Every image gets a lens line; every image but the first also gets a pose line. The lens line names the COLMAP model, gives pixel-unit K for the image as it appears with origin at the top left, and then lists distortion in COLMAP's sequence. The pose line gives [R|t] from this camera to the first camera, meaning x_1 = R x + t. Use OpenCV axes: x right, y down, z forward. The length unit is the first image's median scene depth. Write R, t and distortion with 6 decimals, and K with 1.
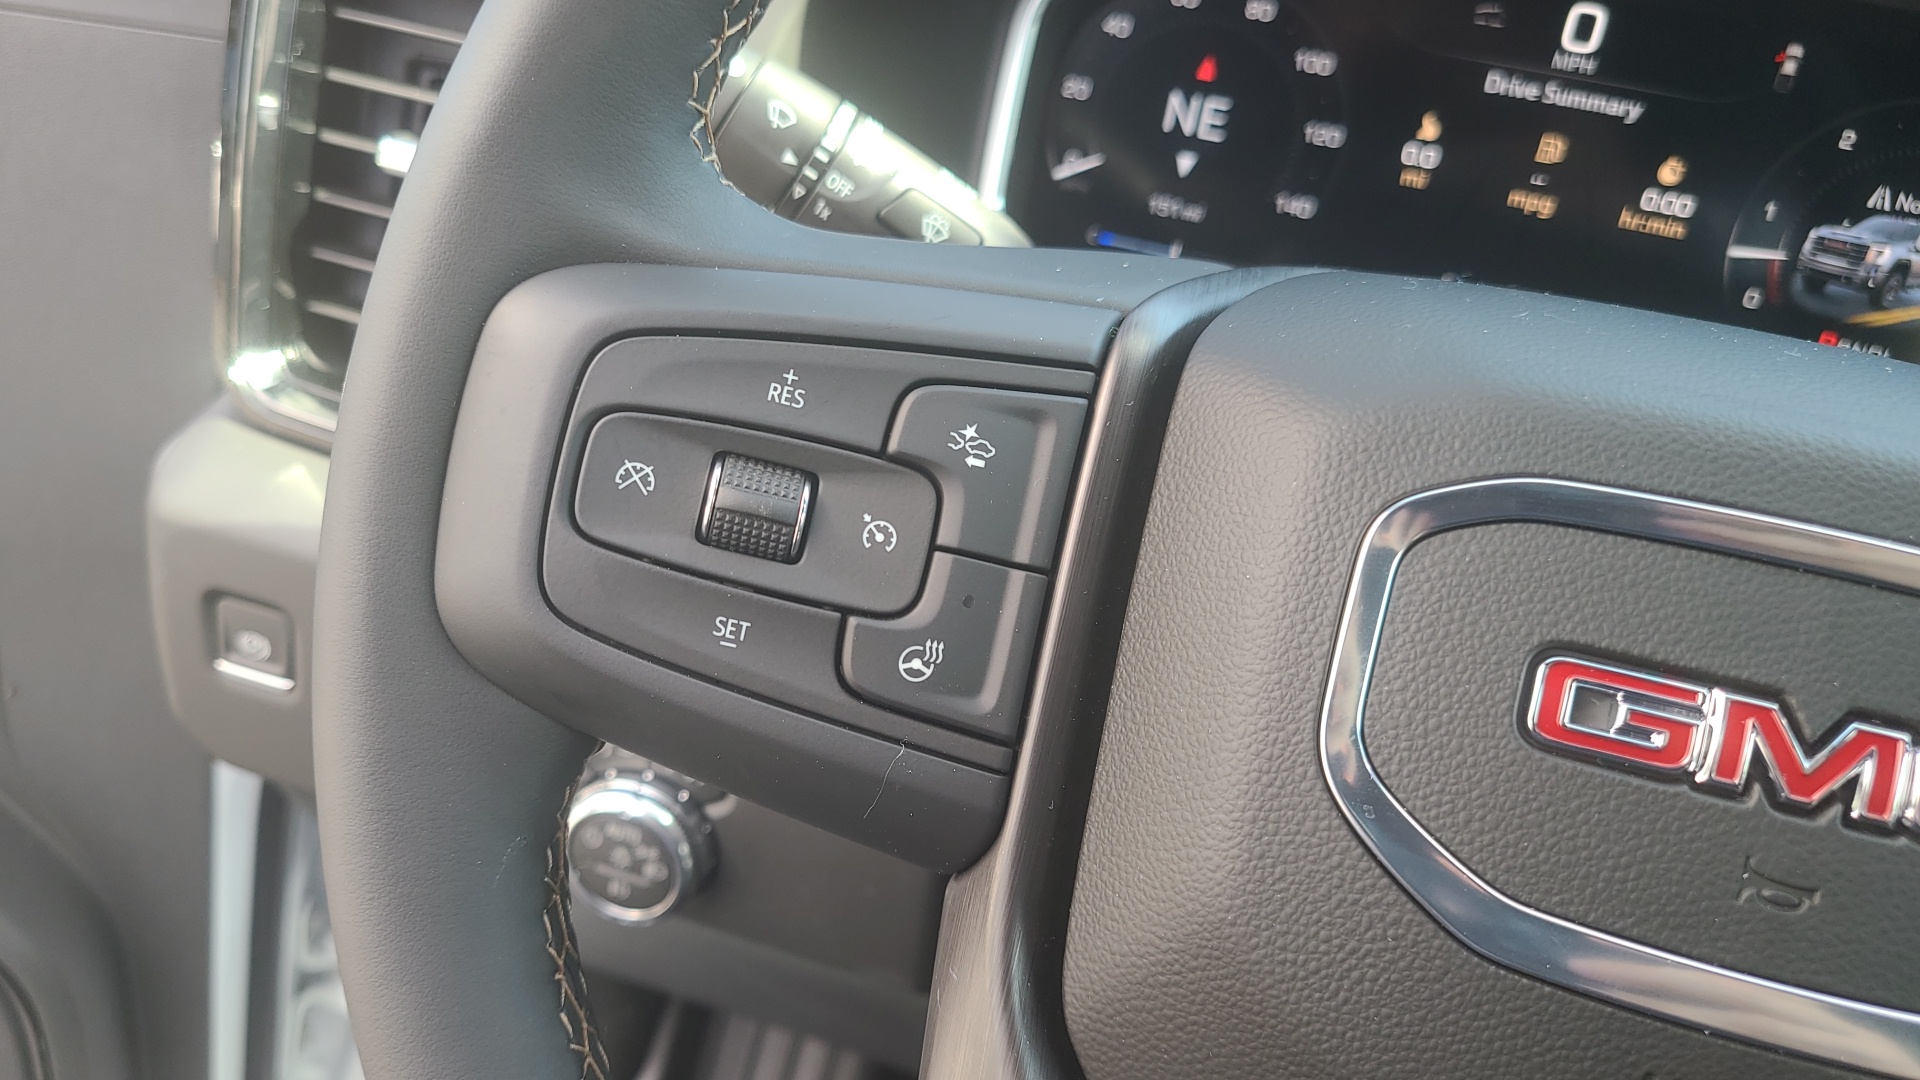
lens RADIAL K [[1434.6, 0, 967.9], [0, 1434.6, 546.2], [0, 0, 1]] dist [0.051016, -0.030977]
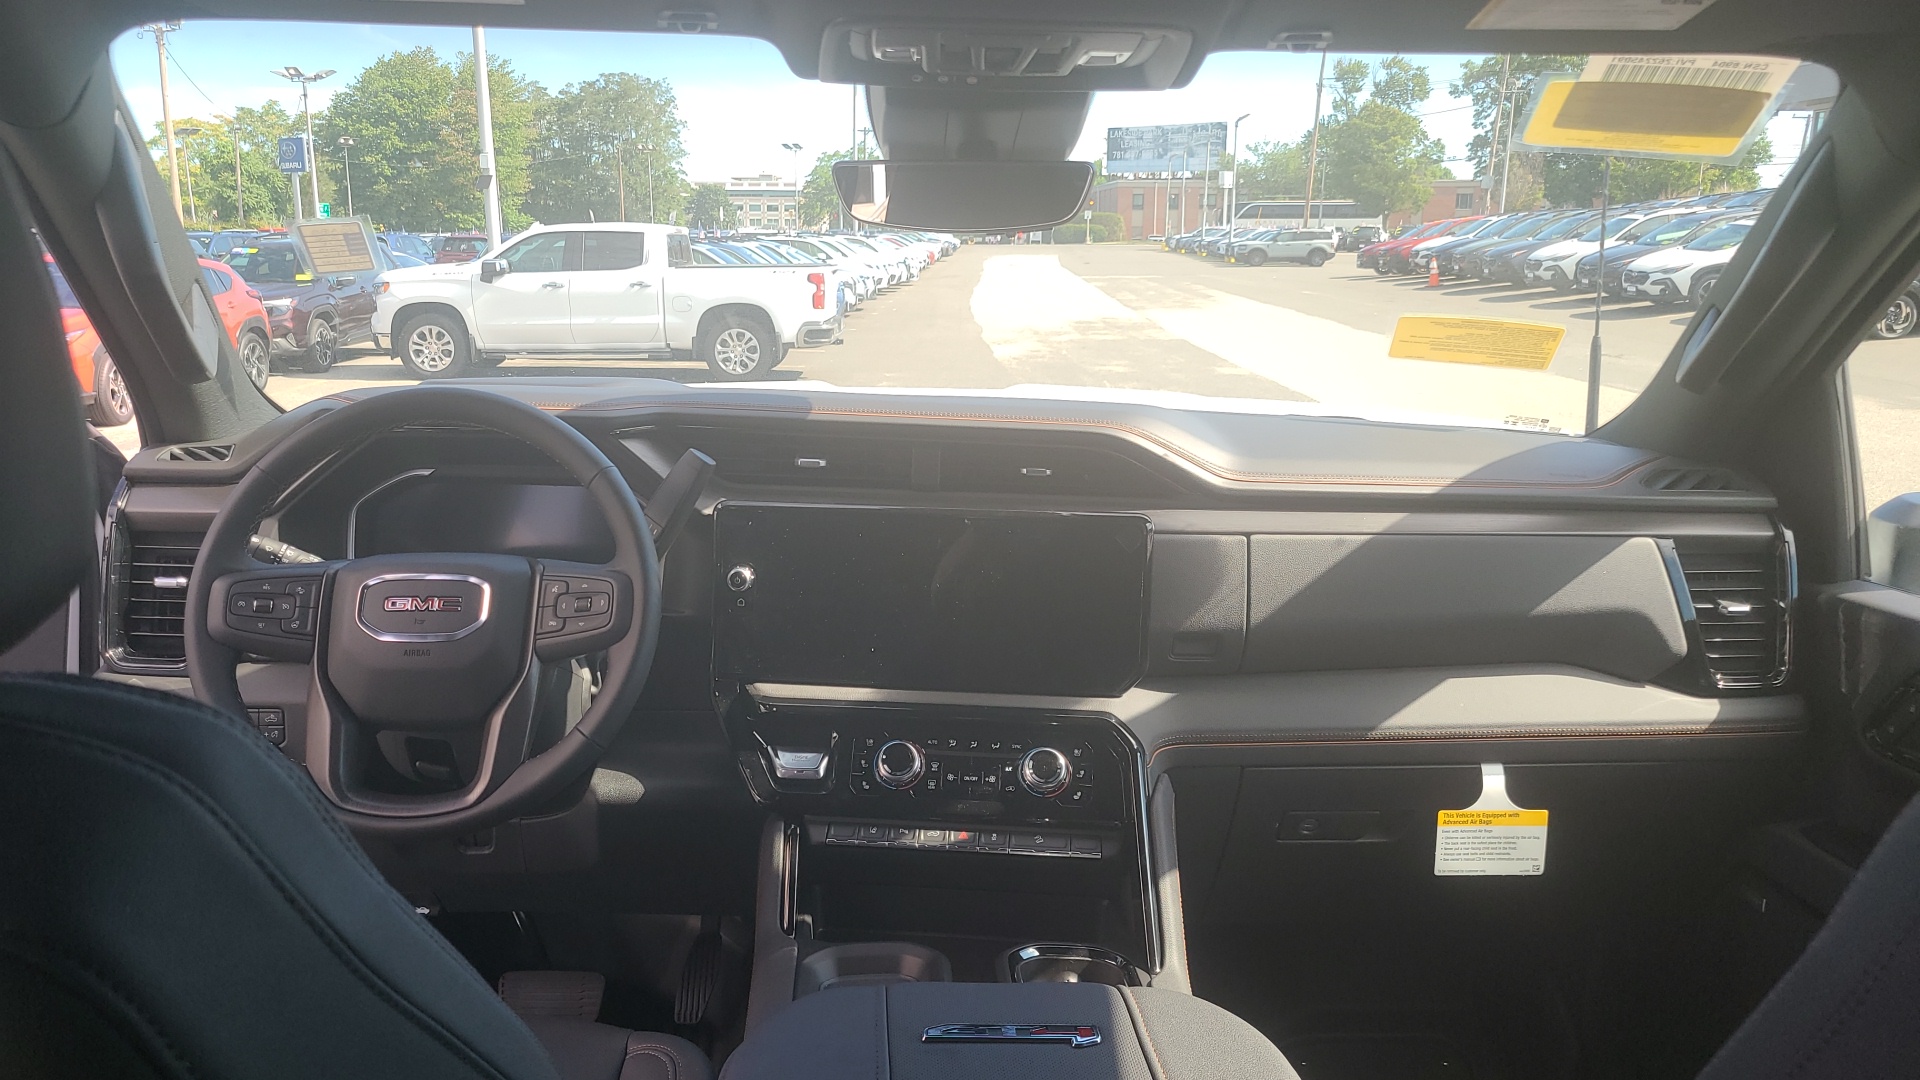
lens RADIAL K [[1434.6, 0, 925.0], [0, 1434.6, 509.2], [0, 0, 1]] dist [0.051016, -0.030977]
pose [[0.955367, -0.170723, 0.241096, 0.550081], [0.234579, 0.934472, -0.267834, 0.926139], [-0.179572, 0.312436, 0.932812, -2.626417]]
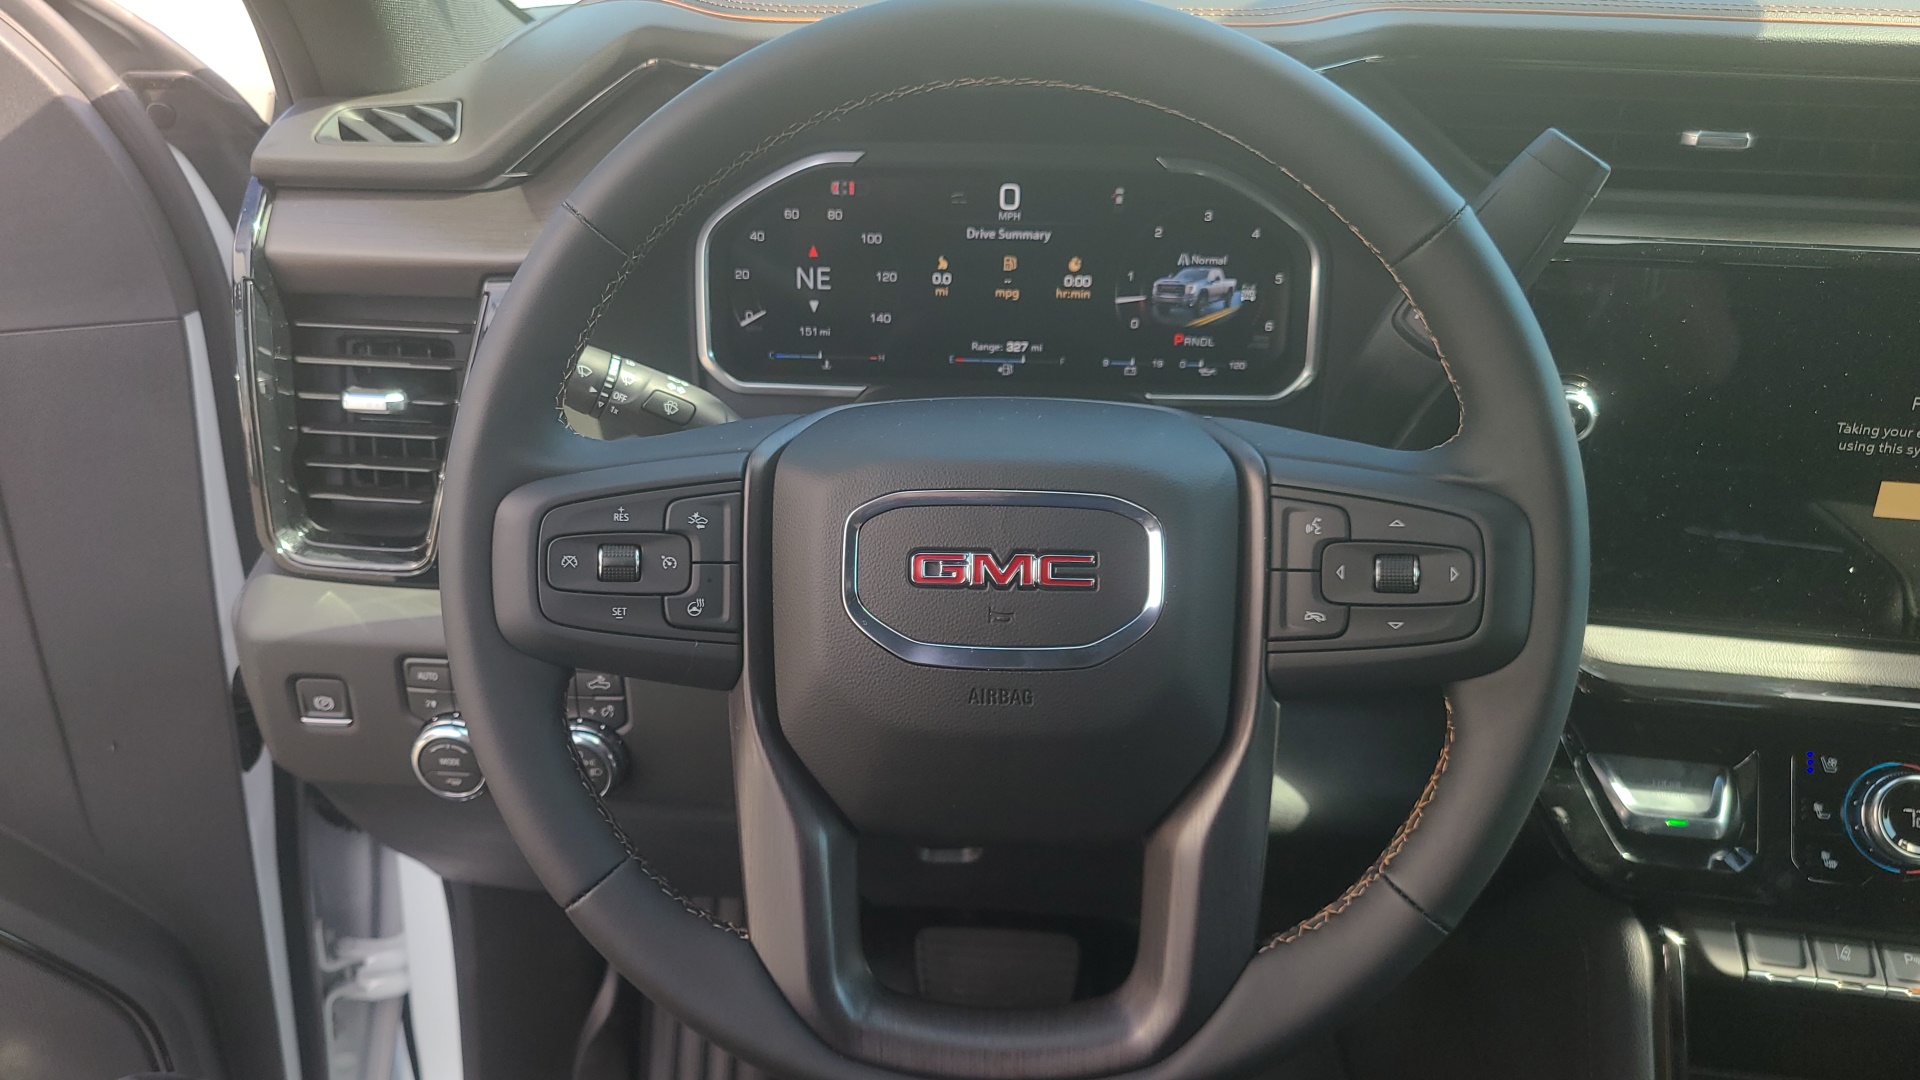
lens RADIAL K [[1434.6, 0, 946.2], [0, 1434.6, 513.9], [0, 0, 1]] dist [0.051016, -0.030977]
pose [[0.971774, -0.213910, 0.099485, 0.087443], [0.214263, 0.976749, 0.007239, -0.002696], [-0.098721, 0.014281, 0.995013, -0.768208]]
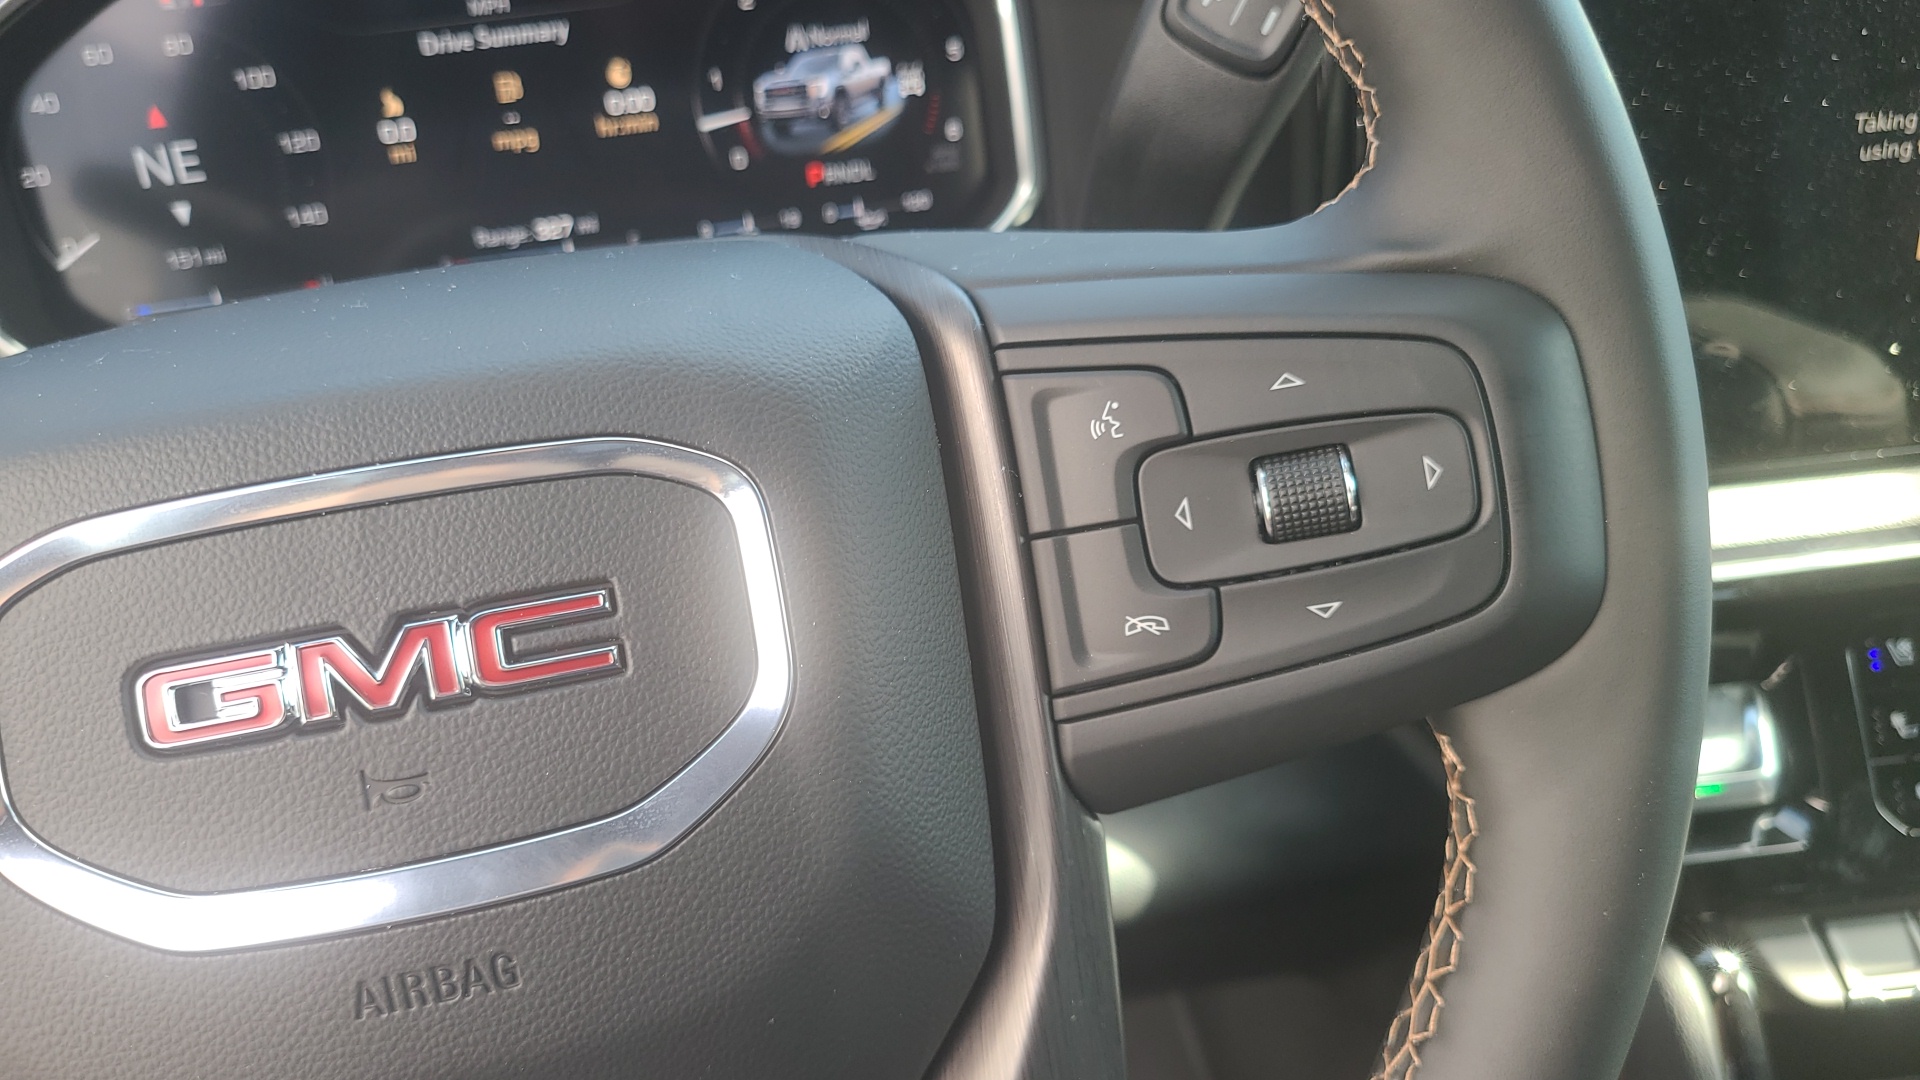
lens RADIAL K [[1434.6, 0, 908.5], [0, 1434.6, 532.4], [0, 0, 1]] dist [0.051016, -0.030977]
pose [[0.891052, -0.396171, 0.221528, 0.310232], [0.387428, 0.918106, 0.083551, 0.047773], [-0.236487, 0.011378, 0.971568, -0.084331]]
